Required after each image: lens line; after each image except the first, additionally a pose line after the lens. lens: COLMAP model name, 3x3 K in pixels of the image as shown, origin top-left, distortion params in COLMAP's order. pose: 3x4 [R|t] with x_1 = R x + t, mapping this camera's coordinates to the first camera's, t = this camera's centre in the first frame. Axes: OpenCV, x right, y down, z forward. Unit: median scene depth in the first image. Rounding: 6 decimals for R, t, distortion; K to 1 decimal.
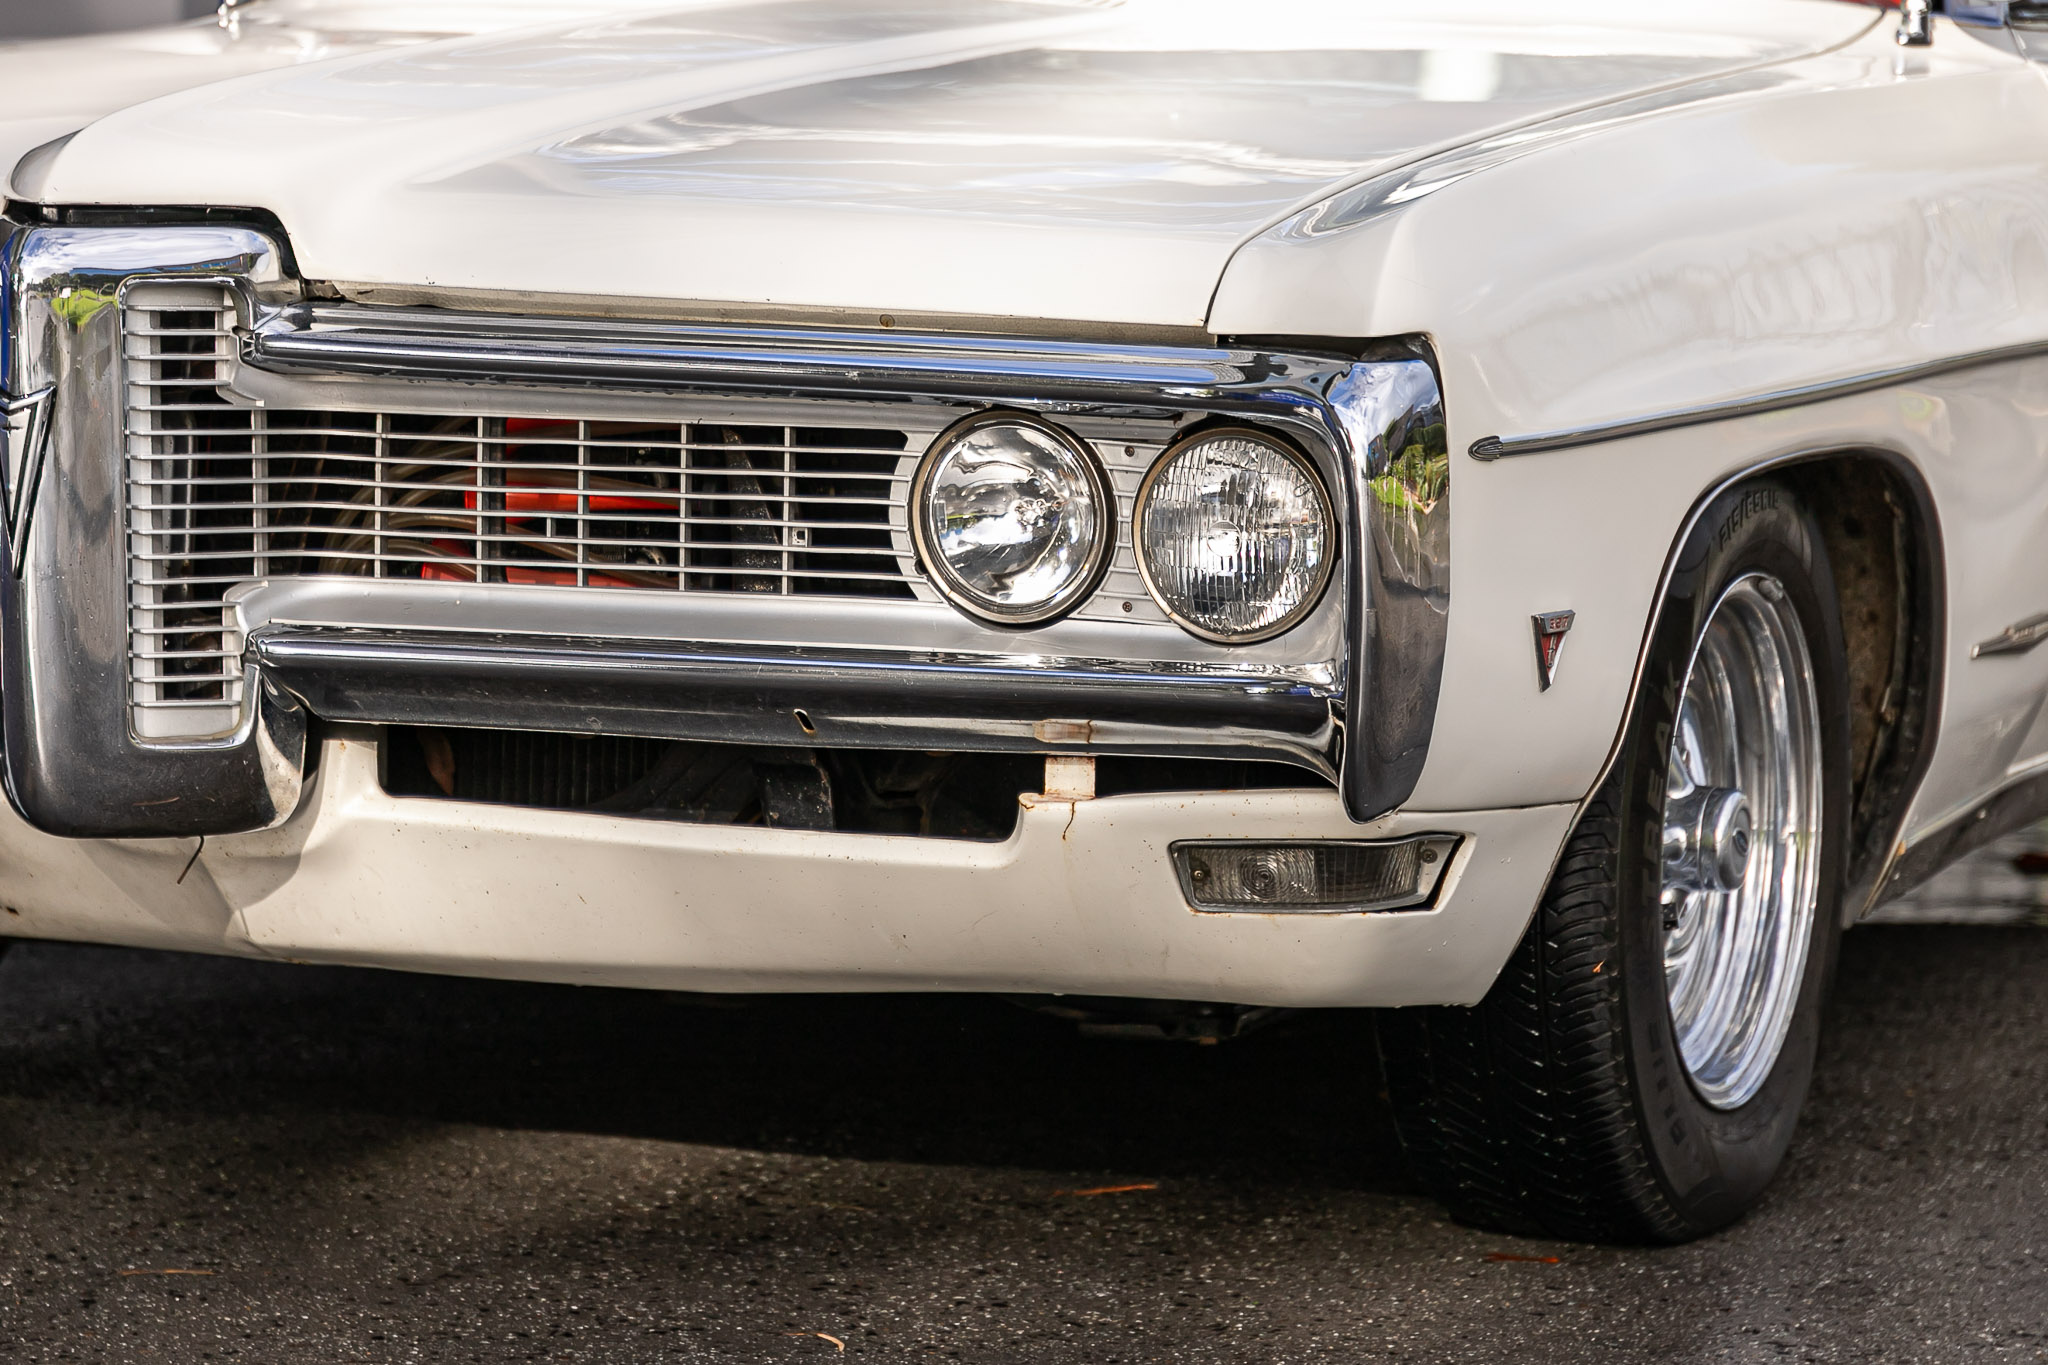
lens RADIAL K [[6531.7, 0, 1022.1], [0, 6531.7, 682.3], [0, 0, 1]] dist [0.350366, 0.305605]
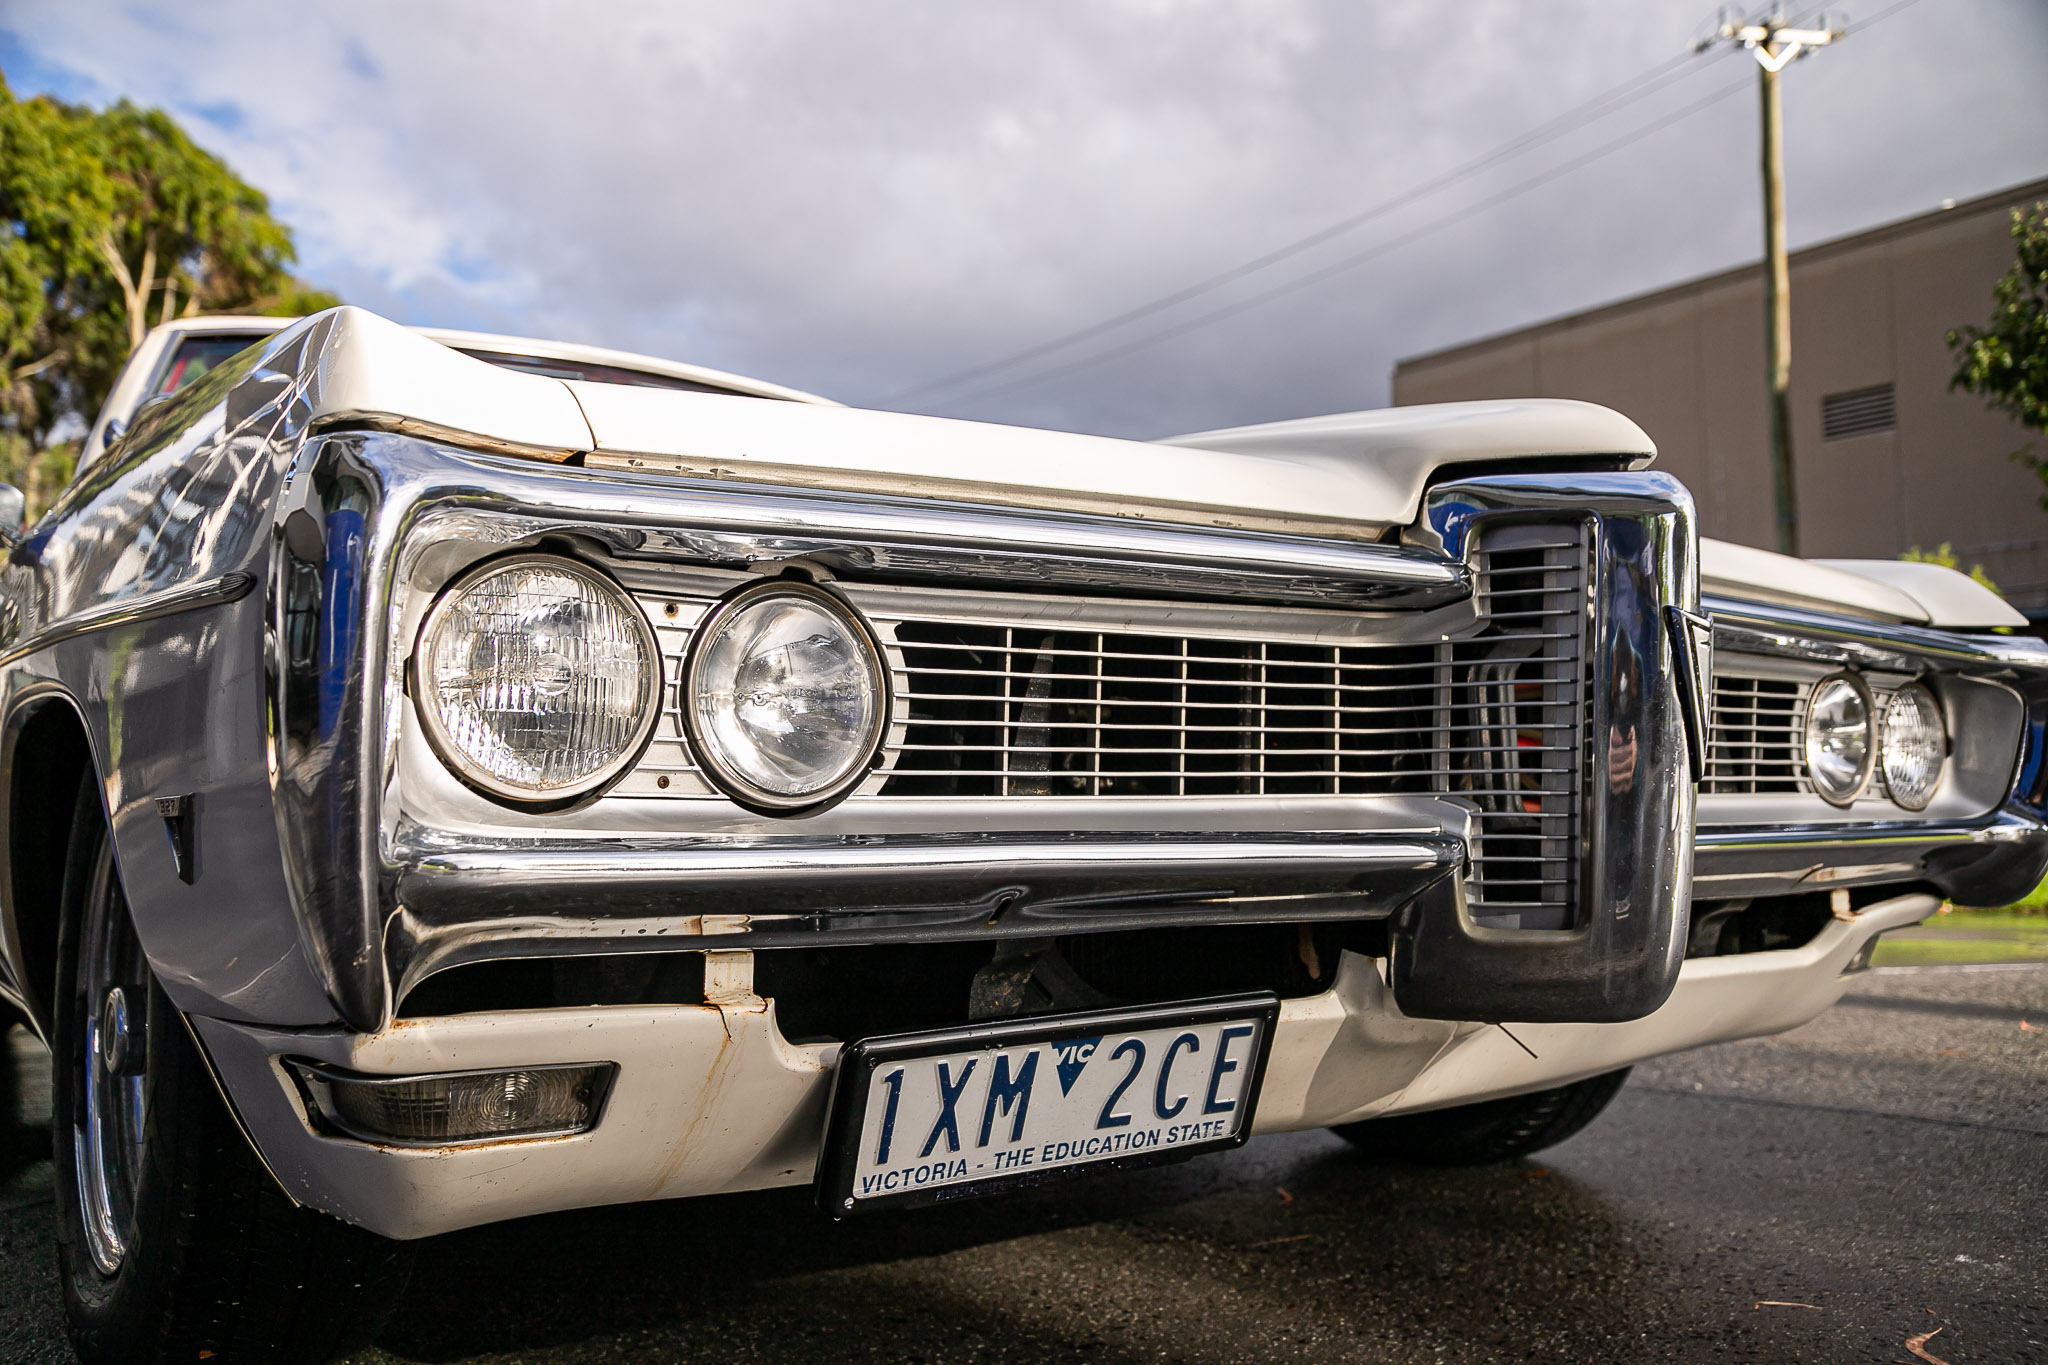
lens RADIAL K [[1672.3, 0, 1002.2], [0, 1672.3, 714.1], [0, 0, 1]] dist [-0.003668, 0.002299]
pose [[0.516270, 0.033673, 0.855764, -0.451541], [0.096141, 0.990632, -0.096981, -0.010875], [-0.851012, 0.132342, 0.508196, 0.957789]]
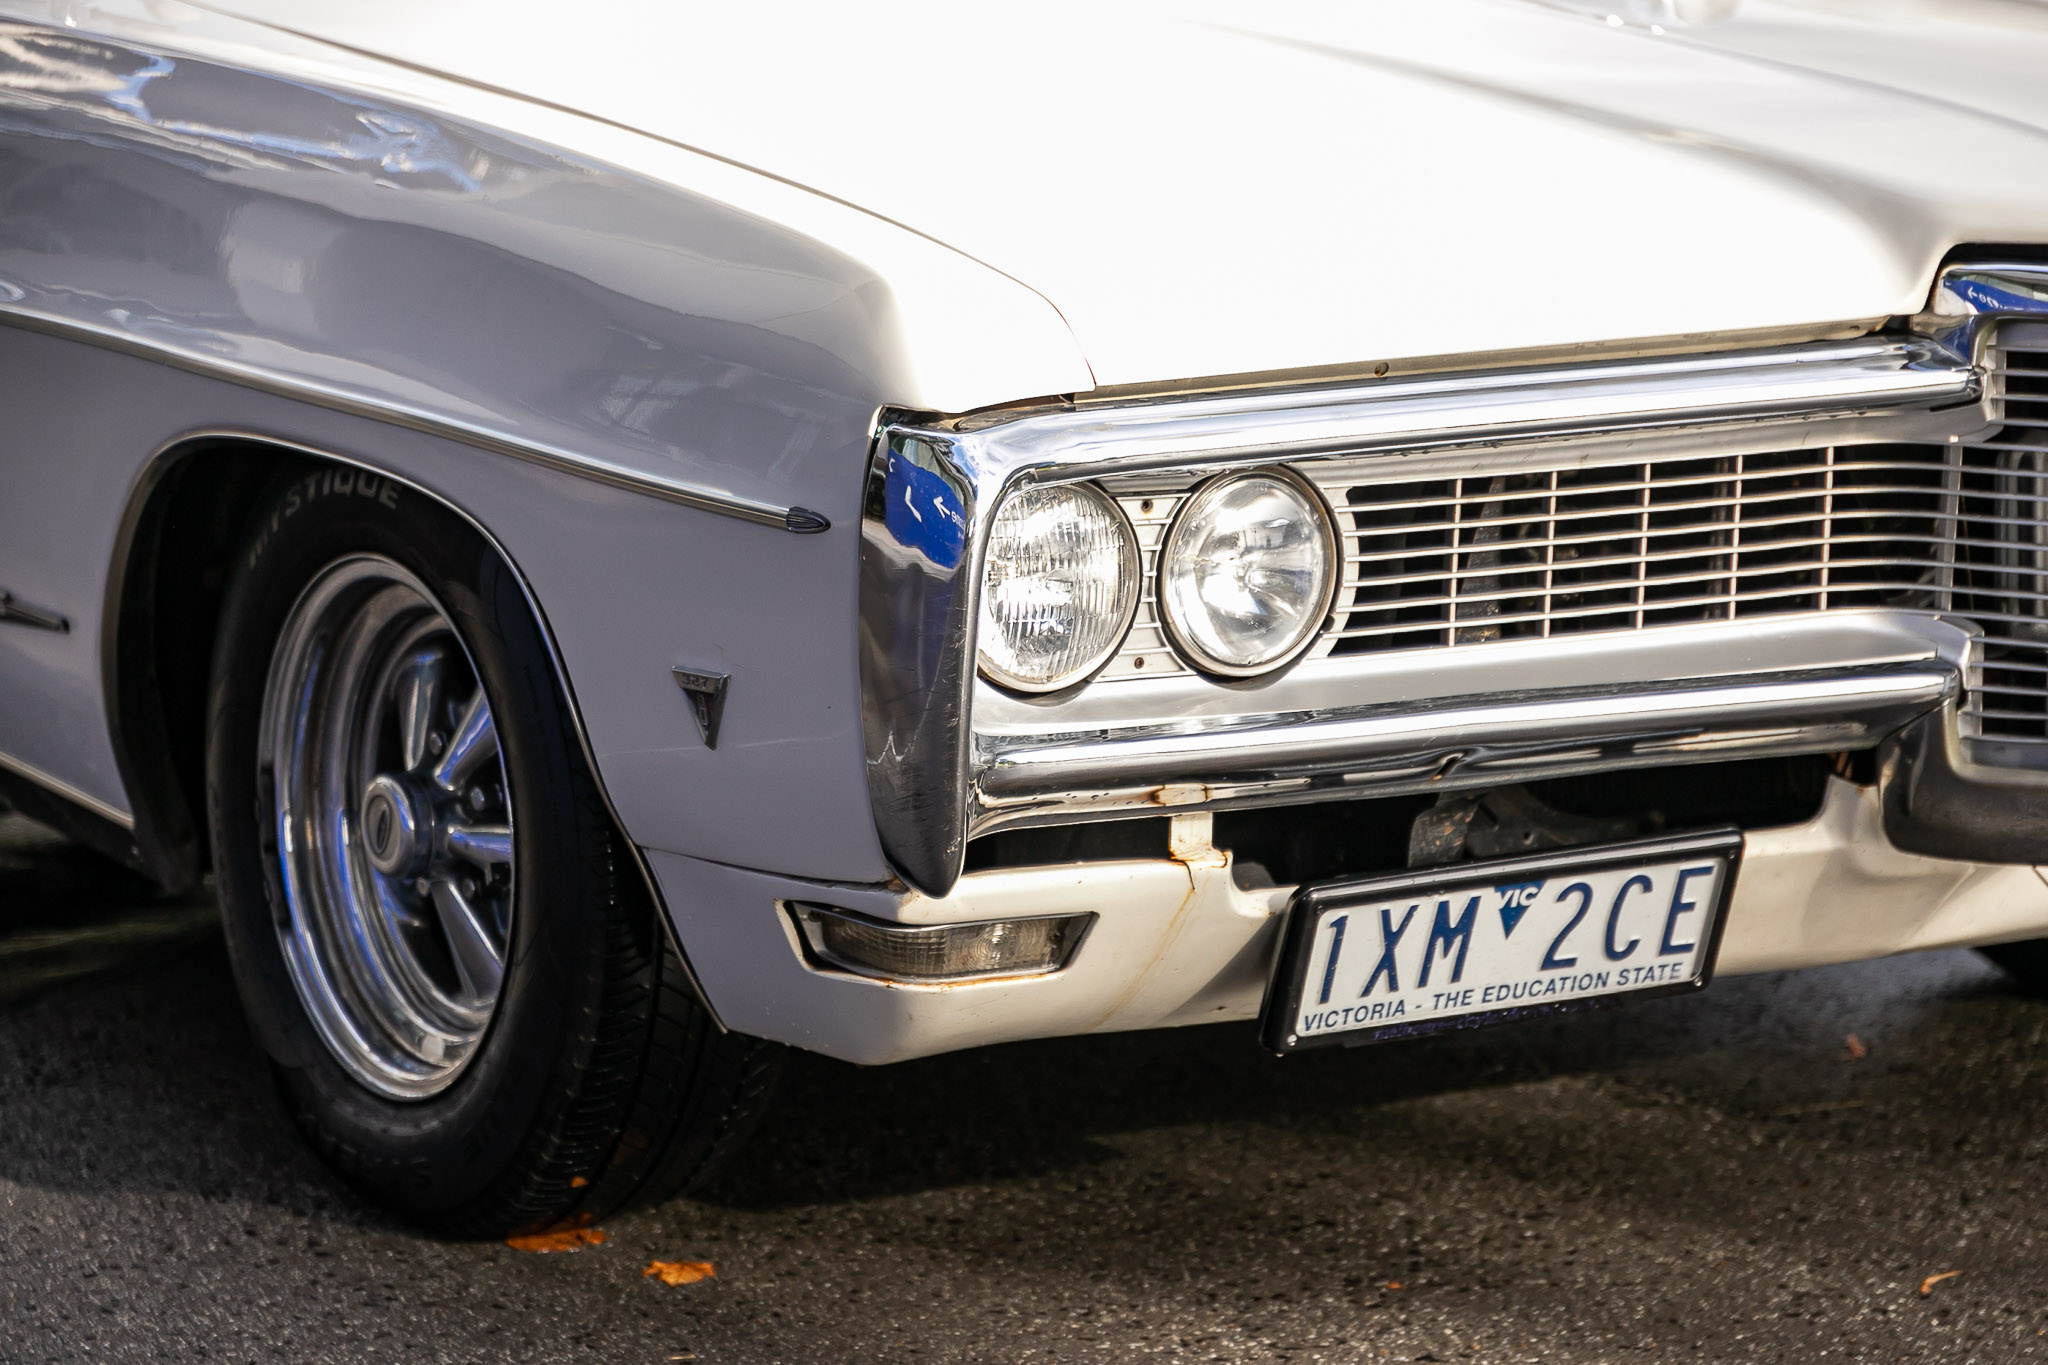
lens RADIAL K [[6531.7, 0, 1022.1], [0, 6531.7, 682.3], [0, 0, 1]] dist [0.350366, 0.305605]
pose [[0.558357, -0.149836, 0.815957, -1.085259], [0.085578, 0.988710, 0.122999, -0.147040], [-0.825175, 0.001151, 0.564876, 0.578457]]
